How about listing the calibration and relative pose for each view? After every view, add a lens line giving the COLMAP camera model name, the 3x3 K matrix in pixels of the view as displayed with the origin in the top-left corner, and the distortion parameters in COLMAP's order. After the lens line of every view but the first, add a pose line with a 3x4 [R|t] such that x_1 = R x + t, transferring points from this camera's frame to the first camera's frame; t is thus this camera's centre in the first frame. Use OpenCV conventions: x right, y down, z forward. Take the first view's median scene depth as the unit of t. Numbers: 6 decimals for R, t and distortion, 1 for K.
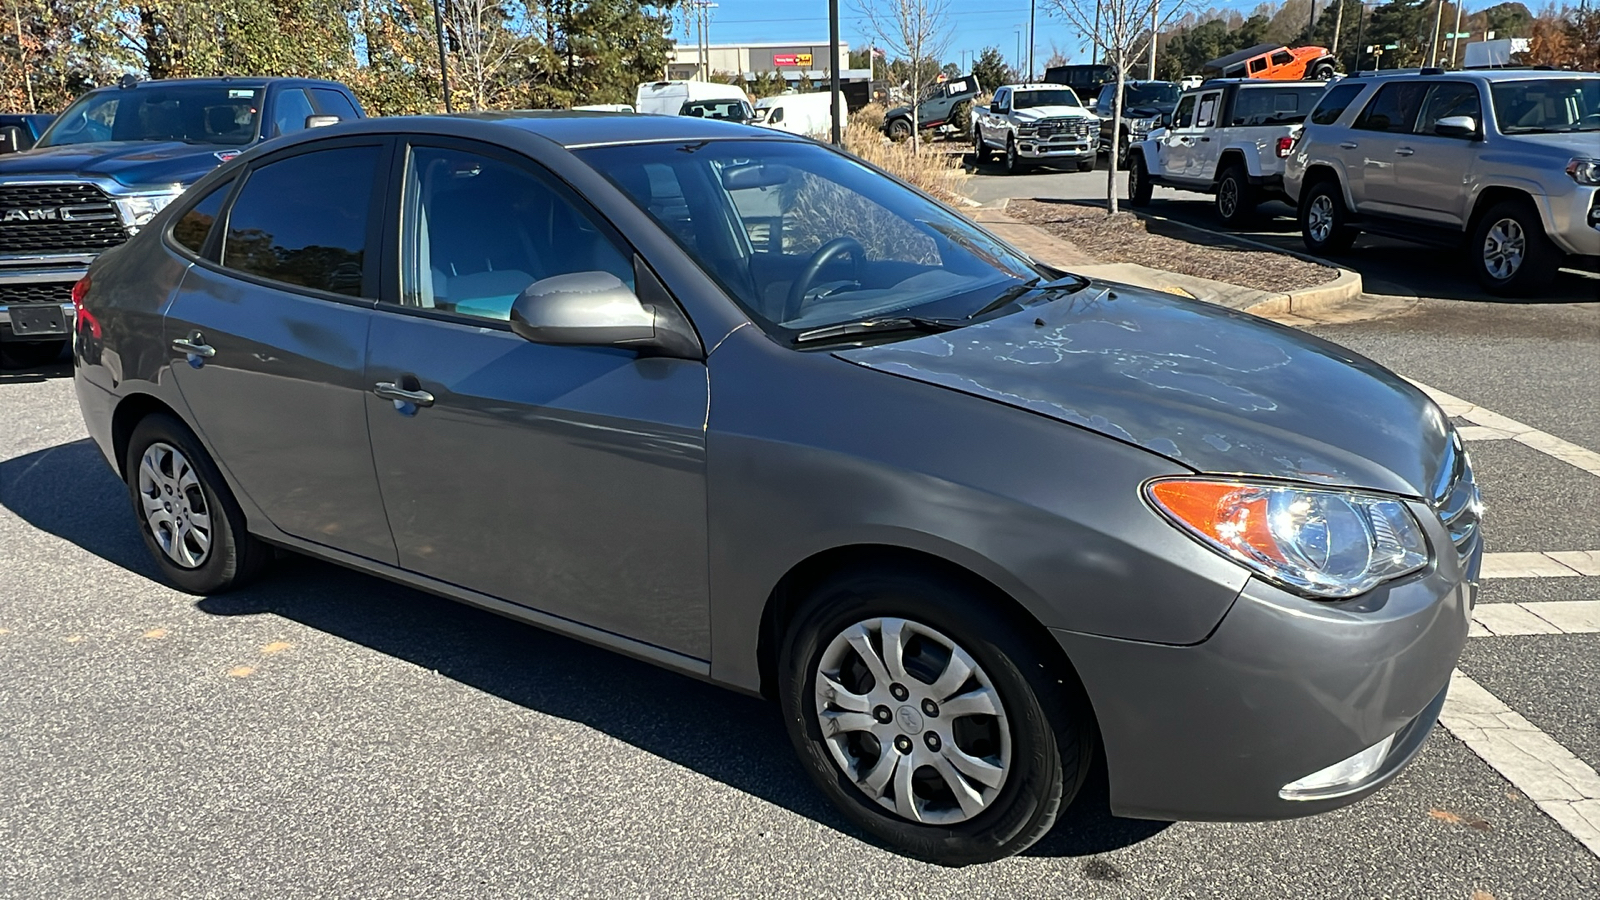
lens RADIAL K [[1074.4, 0, 797.7], [0, 1074.4, 449.4], [0, 0, 1]] dist [0.001794, -0.003079]
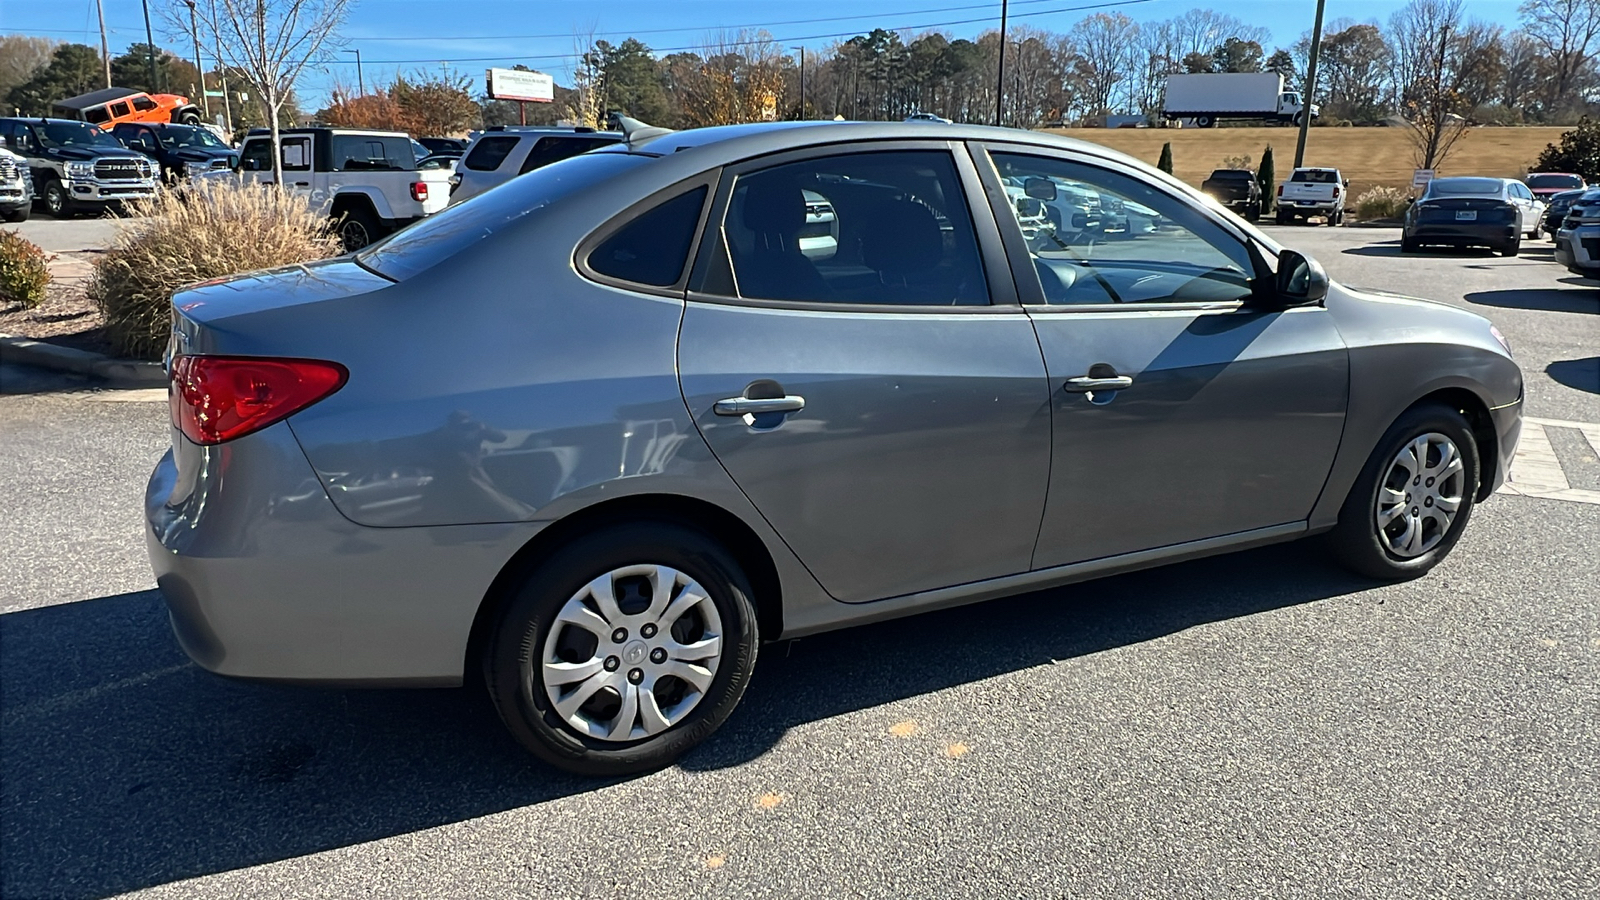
lens RADIAL K [[1074.4, 0, 798.6], [0, 1074.4, 446.9], [0, 0, 1]] dist [0.001794, -0.003079]
pose [[0.516718, -0.187264, 0.835425, -1.100183], [0.227730, 0.970696, 0.076732, -0.108332], [-0.825313, 0.150603, 0.544221, 0.524875]]
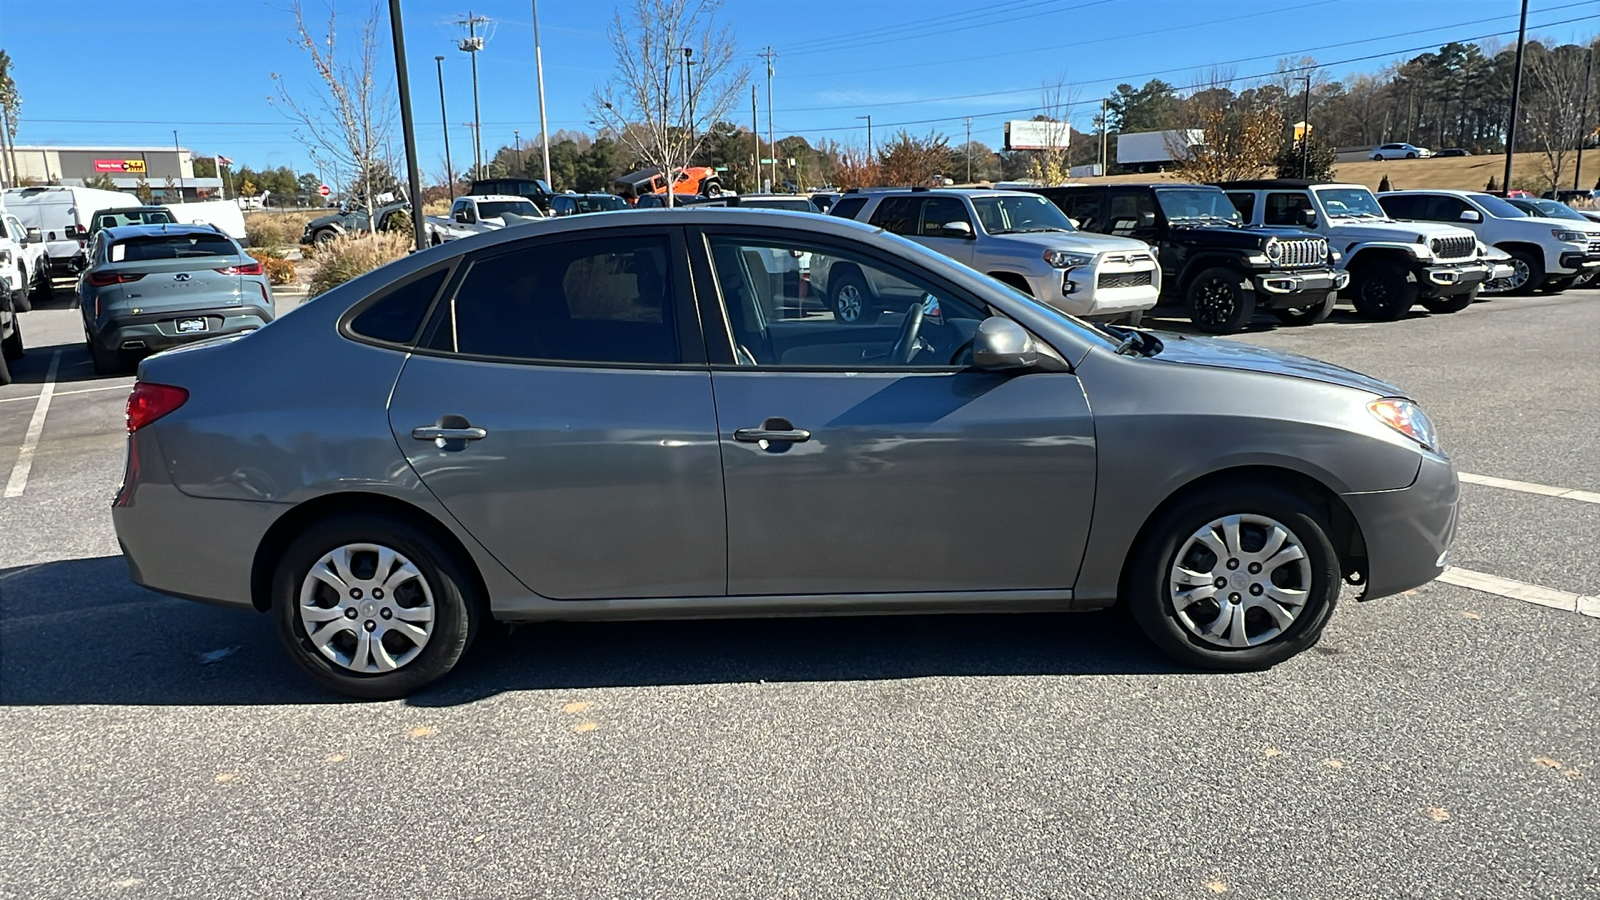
lens RADIAL K [[1074.4, 0, 796.9], [0, 1074.4, 450.2], [0, 0, 1]] dist [0.001794, -0.003079]
pose [[0.847253, -0.110307, 0.519610, -0.750762], [0.159894, 0.985793, -0.051445, 0.024229], [-0.506553, 0.126669, 0.852853, -0.025847]]
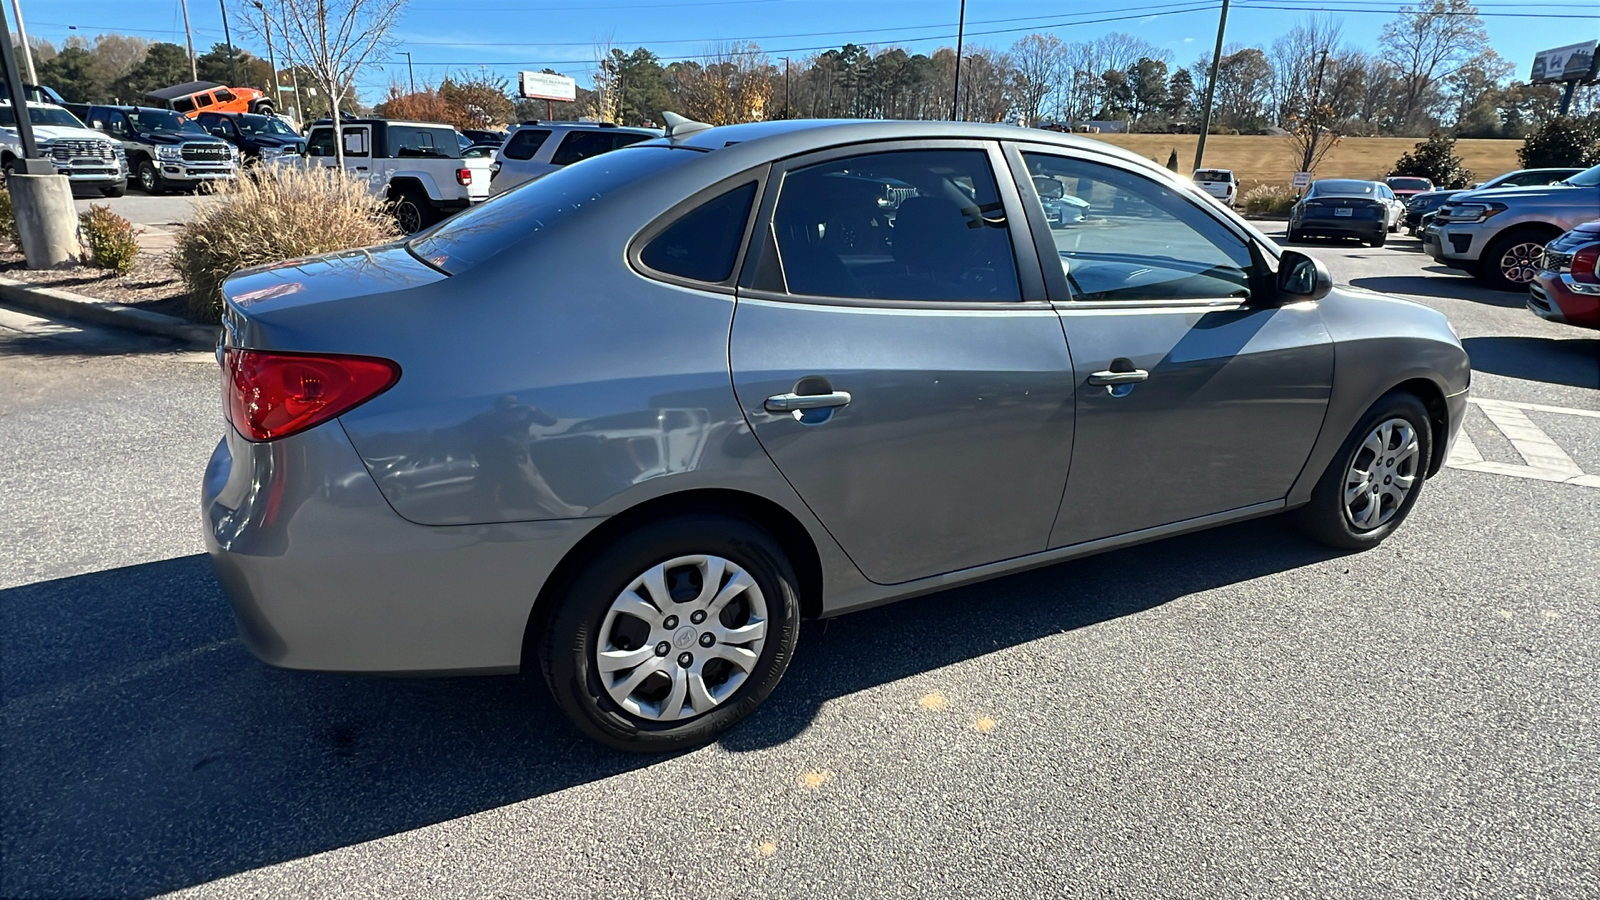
lens RADIAL K [[877.0, 0, 798.7], [0, 877.0, 448.2], [0, 0, 1]] dist [0.001279, -0.001632]
pose [[0.499542, -0.233423, 0.834249, -1.021046], [0.214743, 0.966323, 0.141791, -0.140782], [-0.839251, 0.108319, 0.532846, 0.620576]]
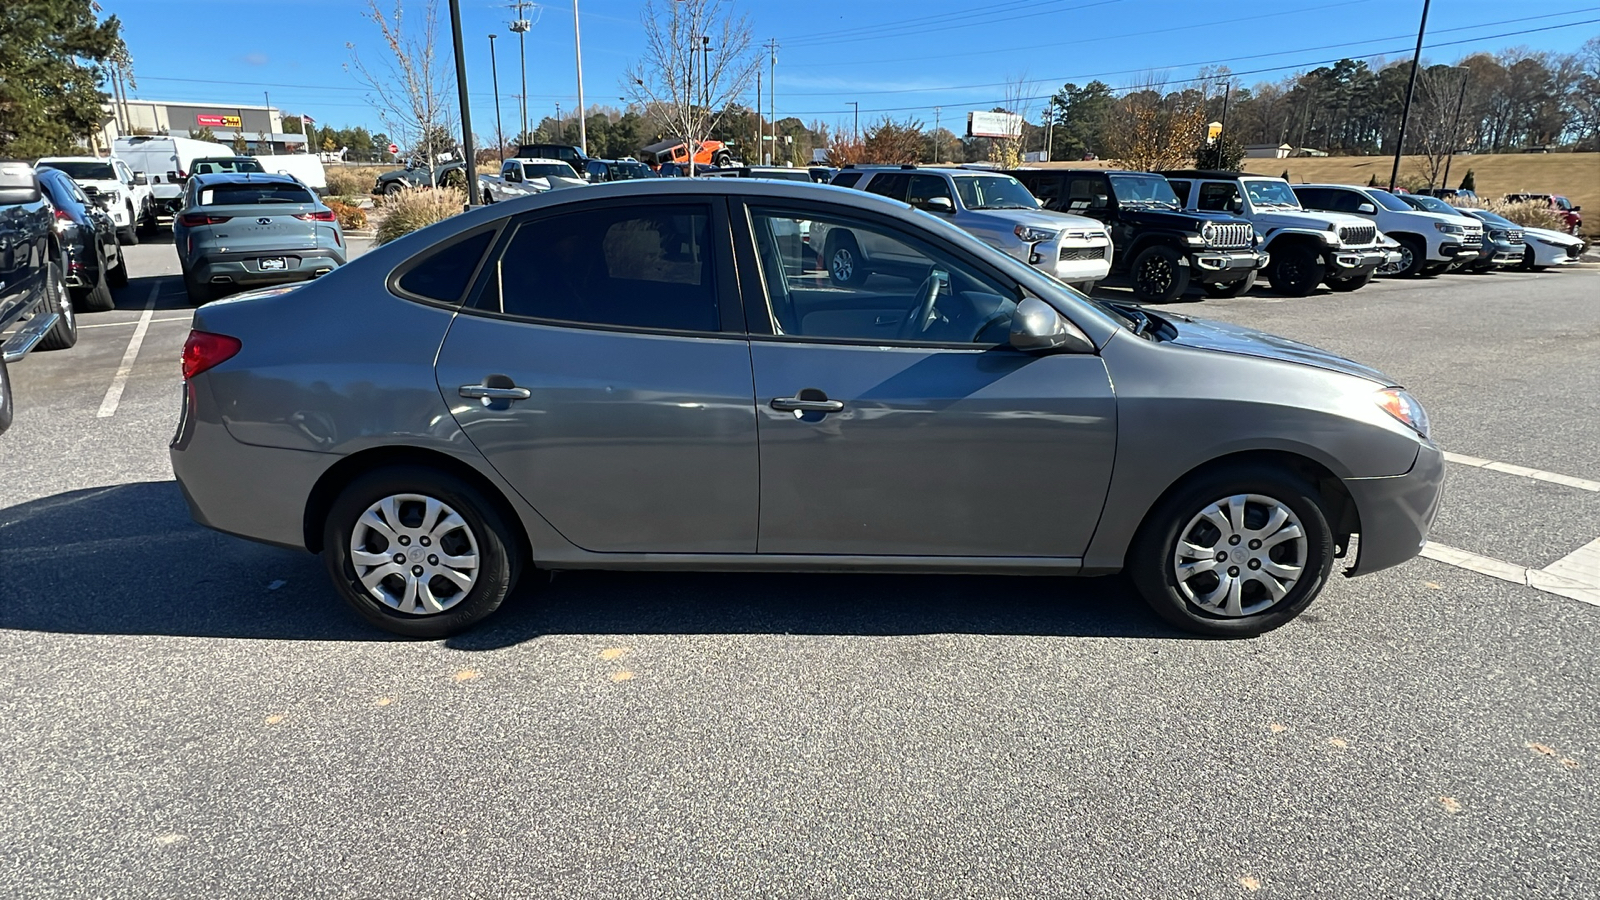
lens RADIAL K [[877.0, 0, 797.9], [0, 877.0, 450.1], [0, 0, 1]] dist [0.001279, -0.001632]
pose [[0.842634, -0.122692, 0.524323, -0.709335], [0.127005, 0.991509, 0.027907, -0.022644], [-0.523295, 0.043076, 0.851062, 0.111392]]
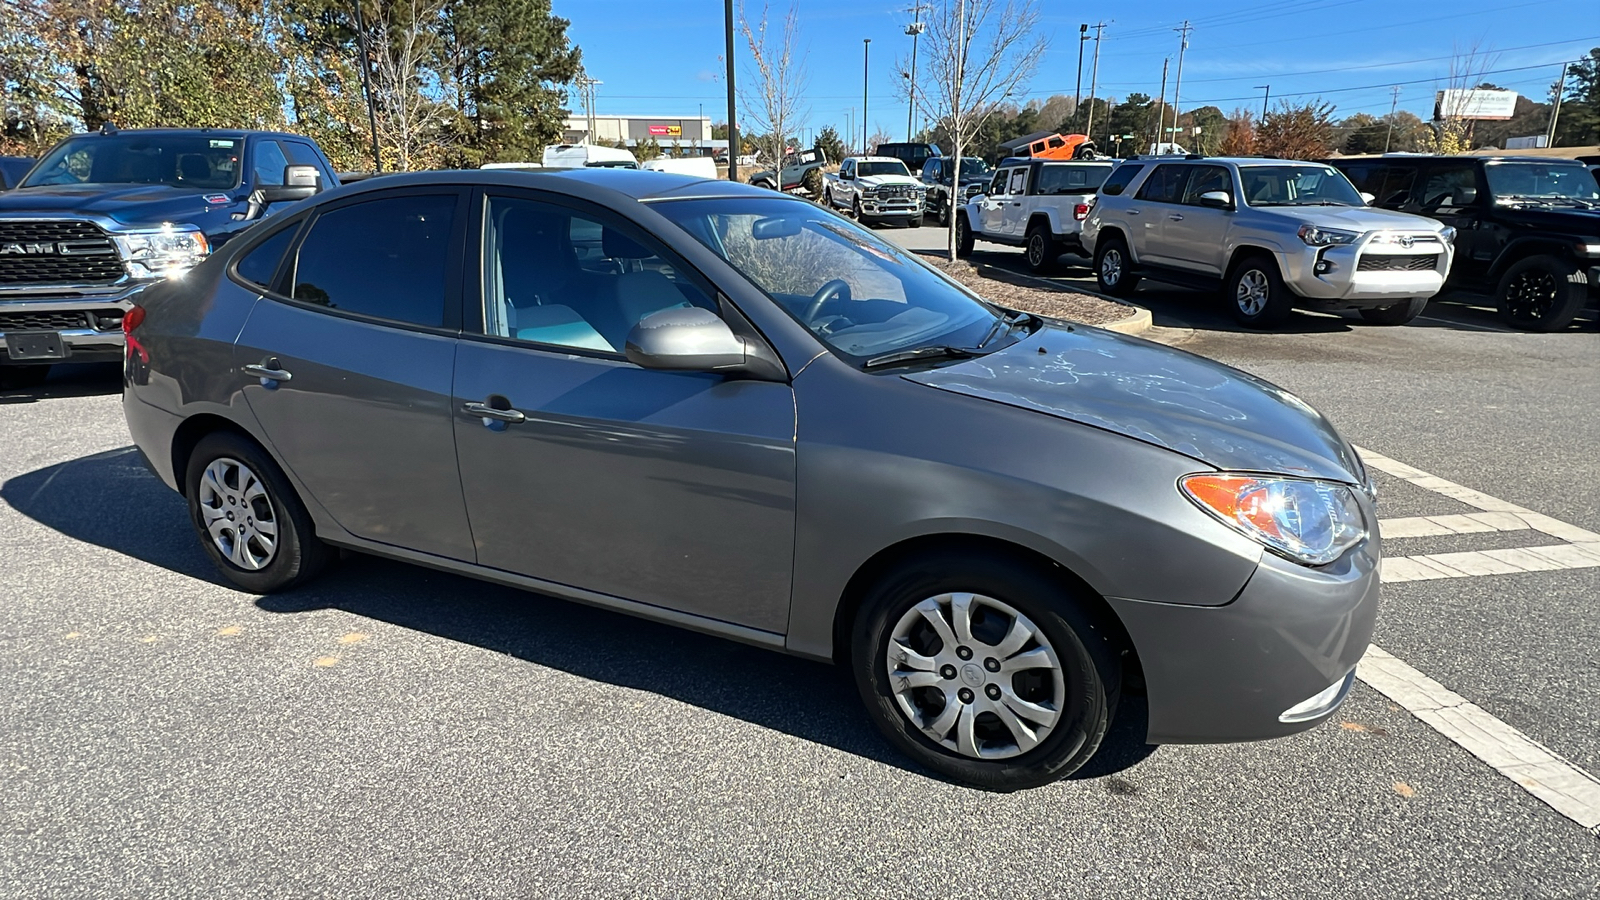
lens RADIAL K [[877.0, 0, 798.0], [0, 877.0, 448.6], [0, 0, 1]] dist [0.001279, -0.001632]
pose [[0.989618, -0.015976, 0.142834, -0.139293], [0.016290, 0.999867, -0.001031, -0.005381], [-0.142798, 0.003347, 0.989746, 0.022712]]
